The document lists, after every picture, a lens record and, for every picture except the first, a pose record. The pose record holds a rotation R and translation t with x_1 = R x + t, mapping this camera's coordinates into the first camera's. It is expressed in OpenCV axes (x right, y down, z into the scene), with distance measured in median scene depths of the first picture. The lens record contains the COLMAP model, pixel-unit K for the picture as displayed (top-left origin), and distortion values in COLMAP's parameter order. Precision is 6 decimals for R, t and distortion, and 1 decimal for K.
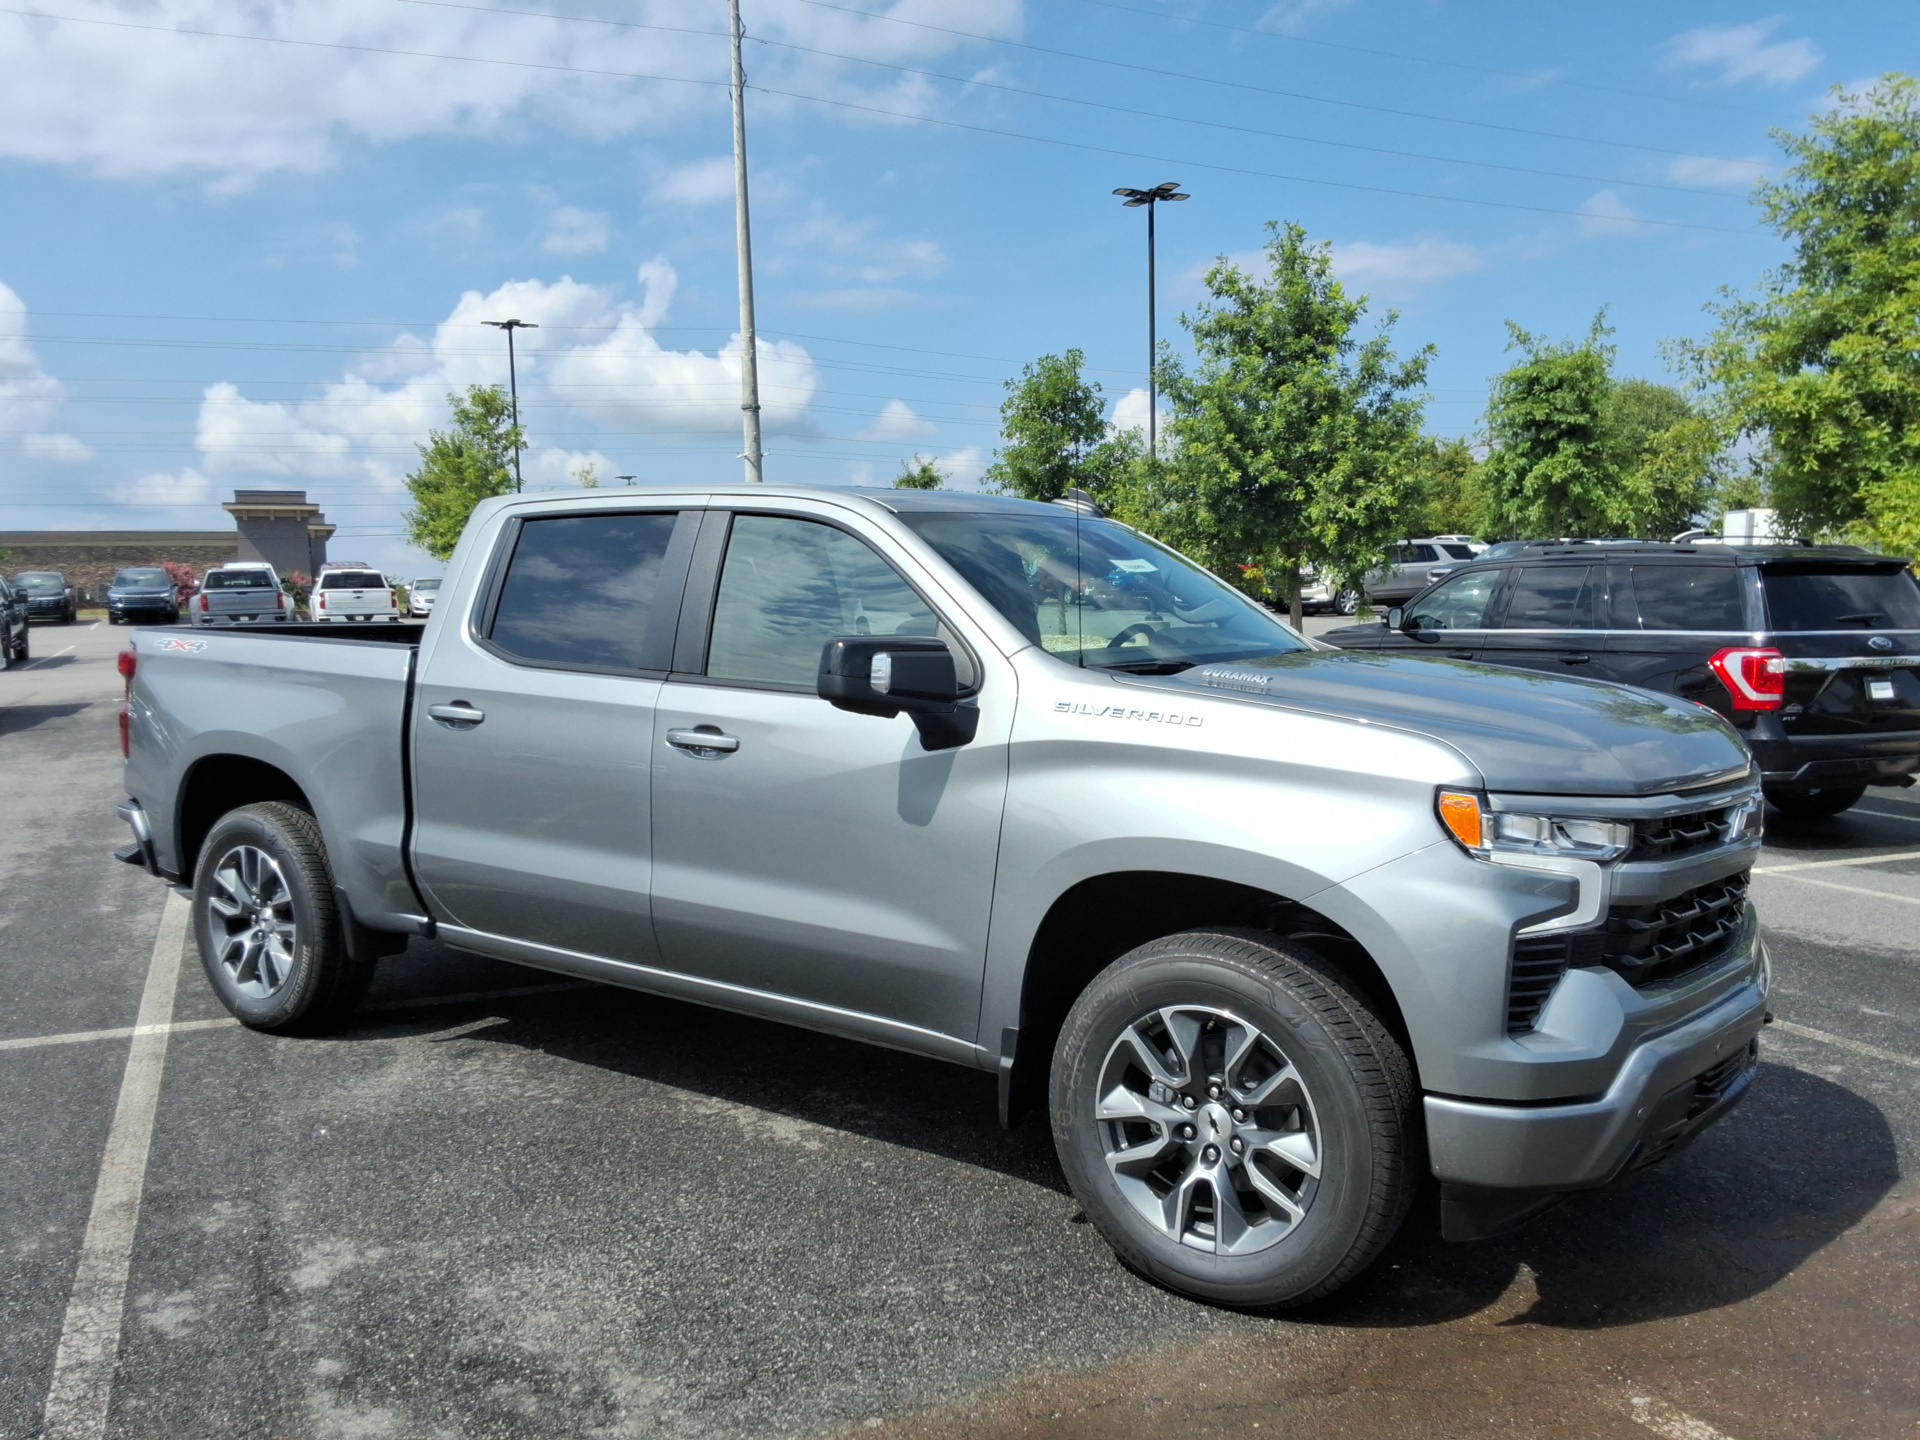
lens RADIAL K [[1534.7, 0, 957.2], [0, 1534.7, 739.4], [0, 0, 1]] dist [0.138355, -0.222537]
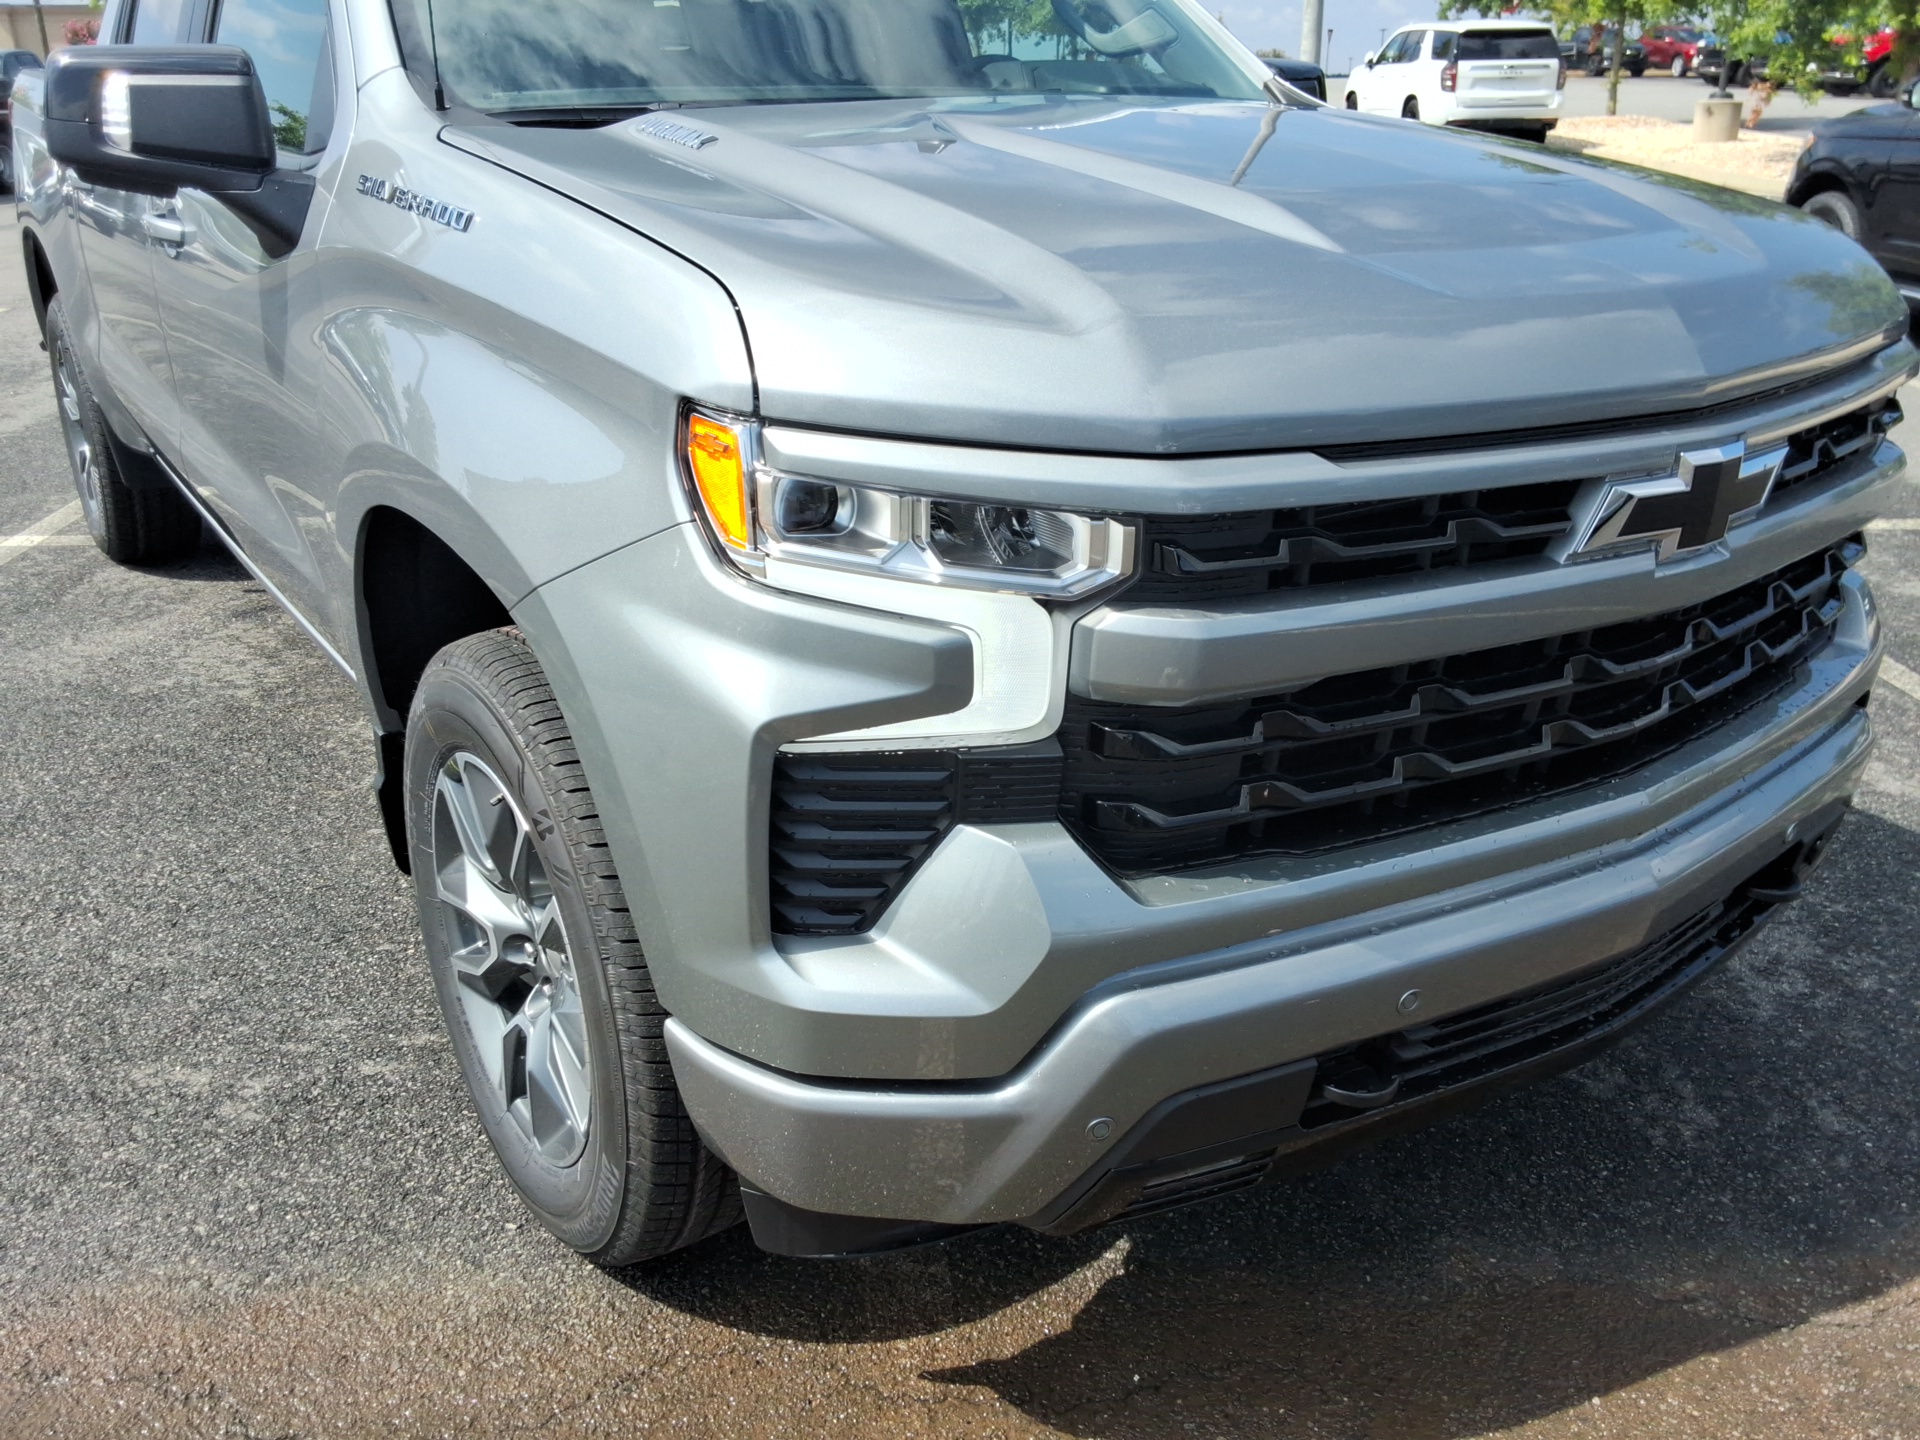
lens RADIAL K [[1547.3, 0, 963.0], [0, 1547.3, 717.8], [0, 0, 1]] dist [0.135218, -0.232637]
pose [[0.940997, 0.137228, -0.309341, 0.331836], [-0.040687, 0.953339, 0.299147, -0.012411], [0.335959, -0.268911, 0.902673, 0.372491]]
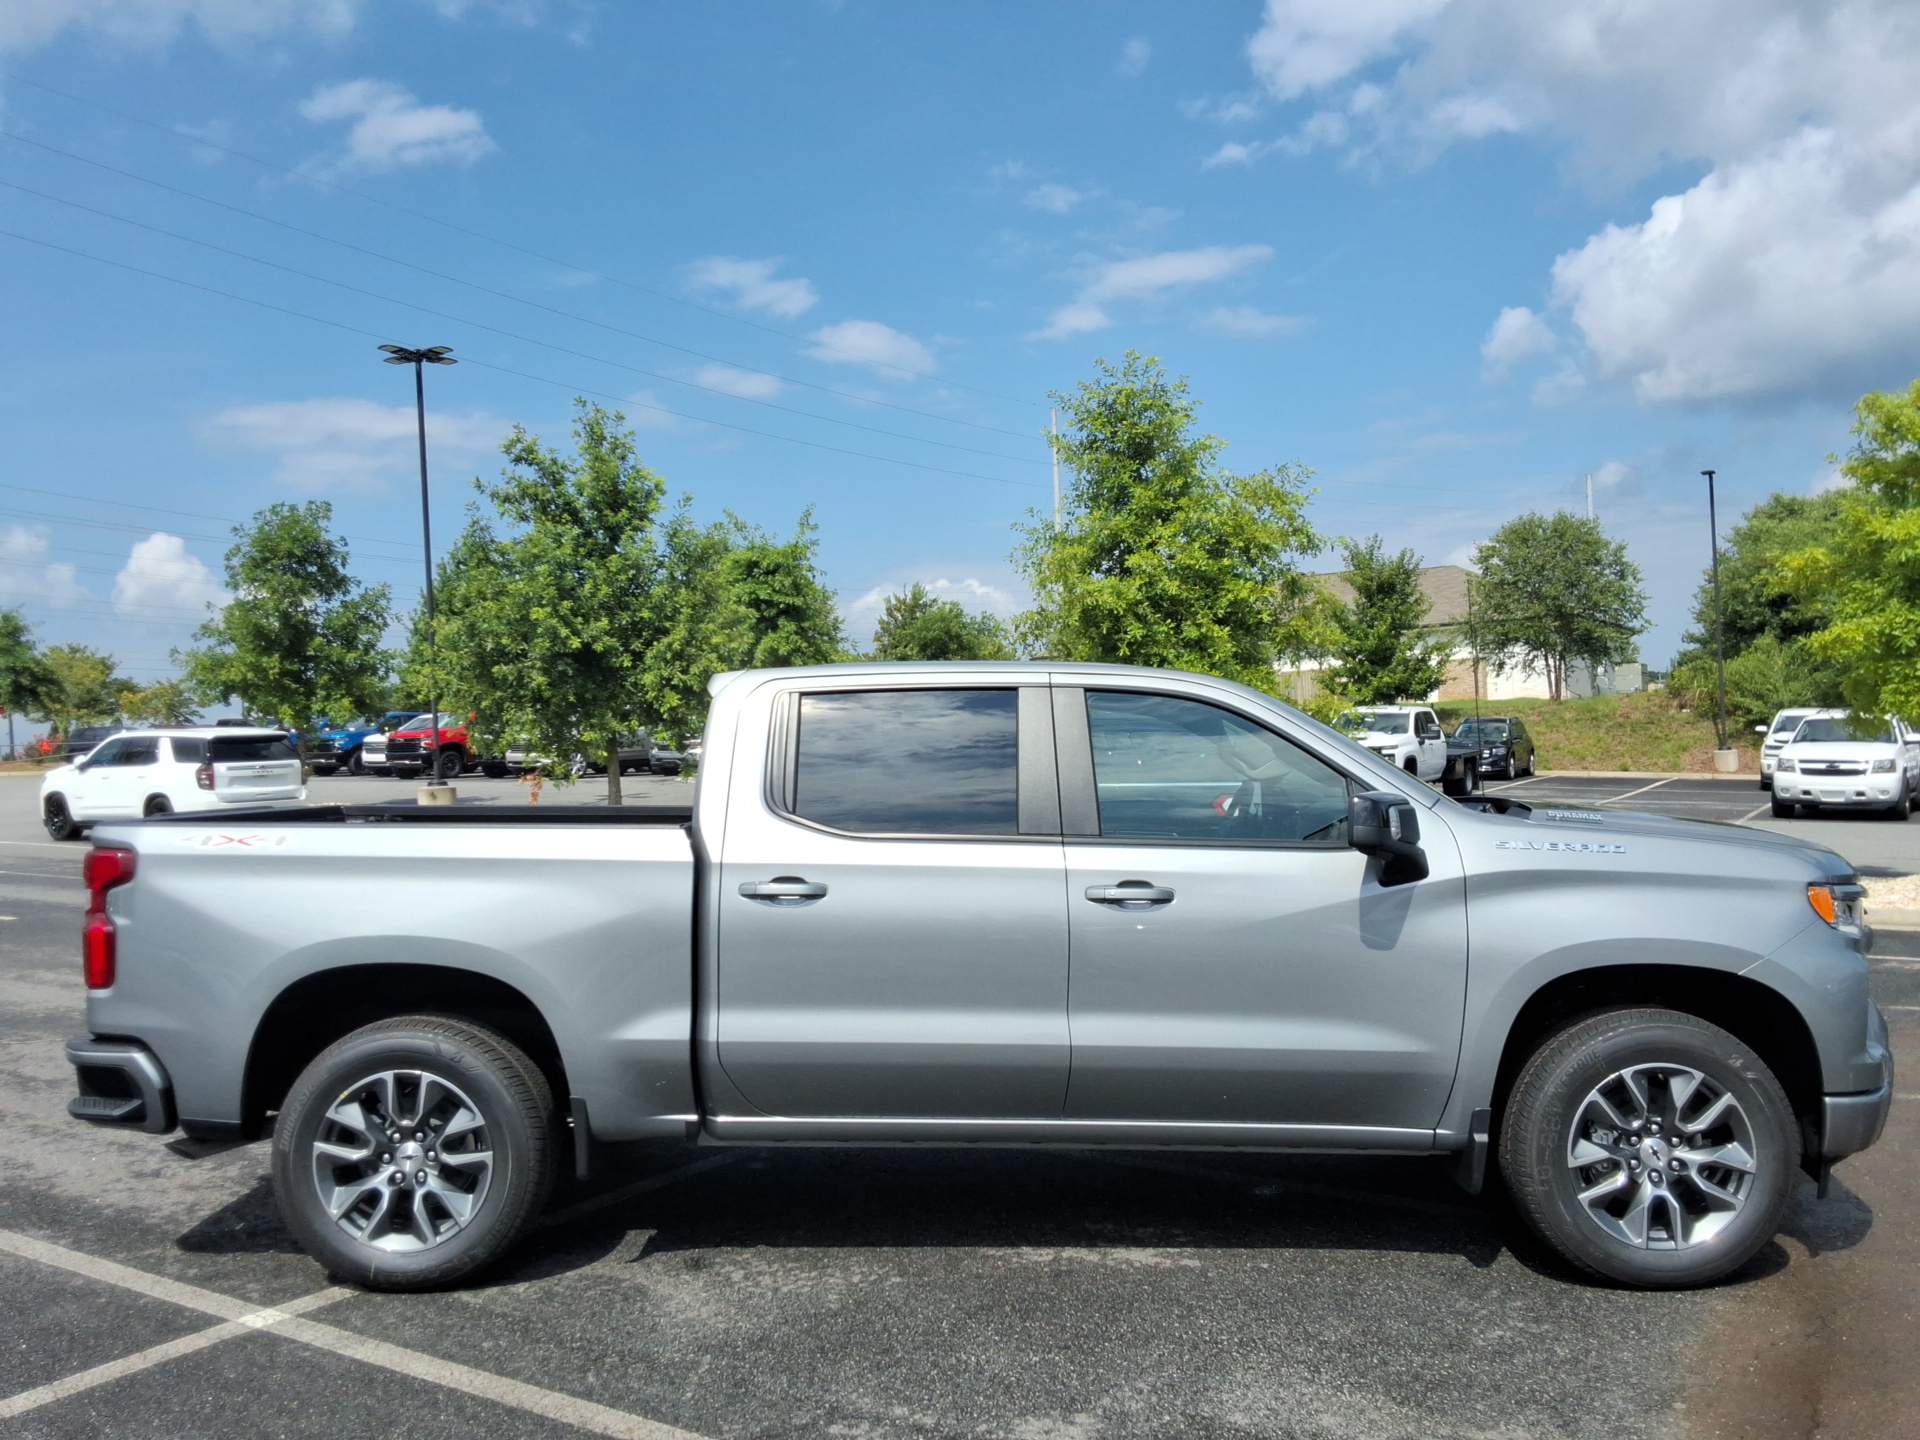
lens RADIAL K [[1547.3, 0, 963.0], [0, 1547.3, 717.8], [0, 0, 1]] dist [0.135218, -0.232637]
pose [[0.834498, -0.000948, 0.551010, -0.734912], [0.065958, 0.992980, -0.098184, -0.019788], [-0.547049, 0.118278, 0.828703, 0.110198]]
